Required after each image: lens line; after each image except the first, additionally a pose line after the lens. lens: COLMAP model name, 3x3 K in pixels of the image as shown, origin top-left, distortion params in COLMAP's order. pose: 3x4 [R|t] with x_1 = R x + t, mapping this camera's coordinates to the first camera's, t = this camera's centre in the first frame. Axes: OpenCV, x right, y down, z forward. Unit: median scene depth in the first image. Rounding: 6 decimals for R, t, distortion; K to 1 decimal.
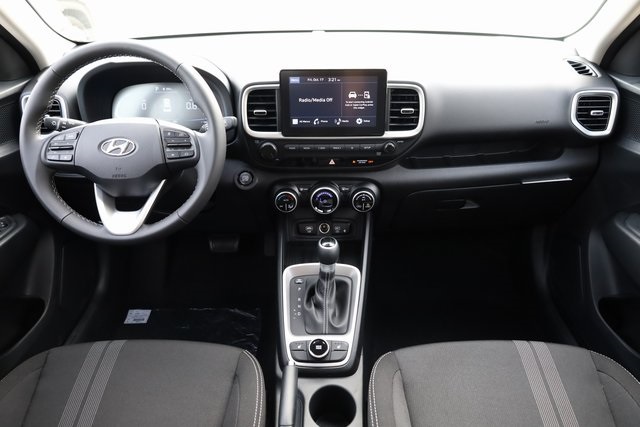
lens RADIAL K [[450.9, 0, 320.0], [0, 450.9, 213.5], [0, 0, 1]] dist [-0.006610, -0.001521]
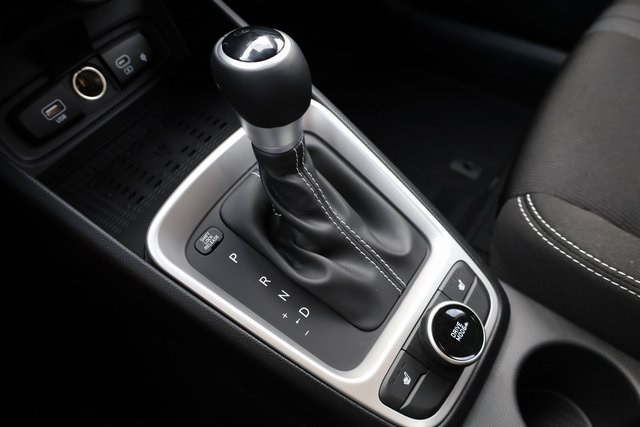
lens RADIAL K [[521.3, 0, 320.0], [0, 521.3, 213.5], [0, 0, 1]] dist [0.000903, 0.000098]
pose [[0.554172, -0.674494, 0.487802, -0.177777], [0.495393, 0.738181, 0.457902, 0.015672], [-0.668938, -0.012102, 0.743219, 0.764026]]
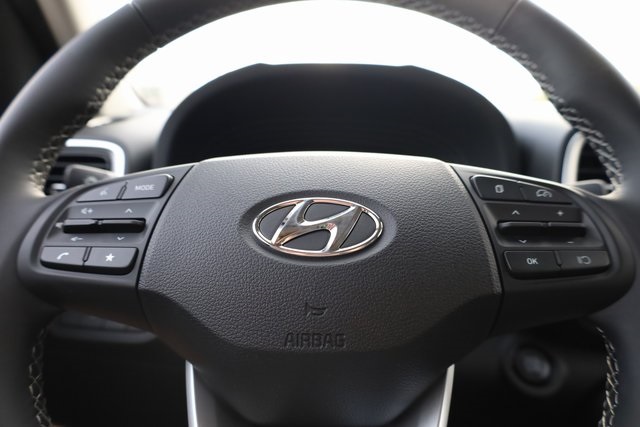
lens RADIAL K [[450.9, 0, 320.0], [0, 450.9, 213.5], [0, 0, 1]] dist [-0.006610, -0.001521]
pose [[0.999187, 0.032656, -0.023660, -0.389692], [-0.039268, 0.921432, -0.386551, -0.046113], [0.009178, 0.387166, 0.921965, 0.666930]]
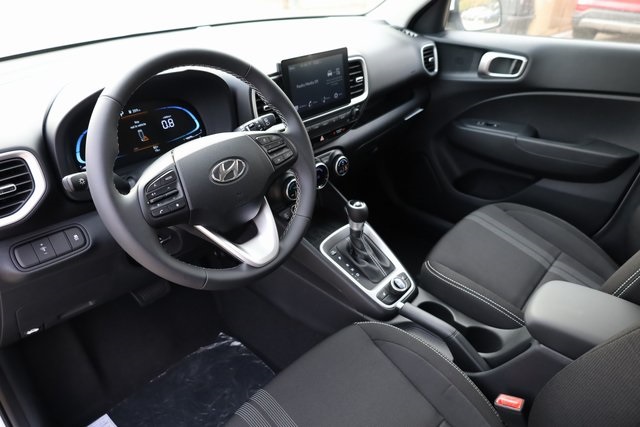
lens RADIAL K [[450.9, 0, 320.0], [0, 450.9, 213.5], [0, 0, 1]] dist [-0.006610, -0.001521]
pose [[0.643557, -0.368832, 0.670669, -0.827123], [0.367291, 0.917573, 0.152173, -0.122247], [-0.671514, 0.148398, 0.725980, 0.251911]]
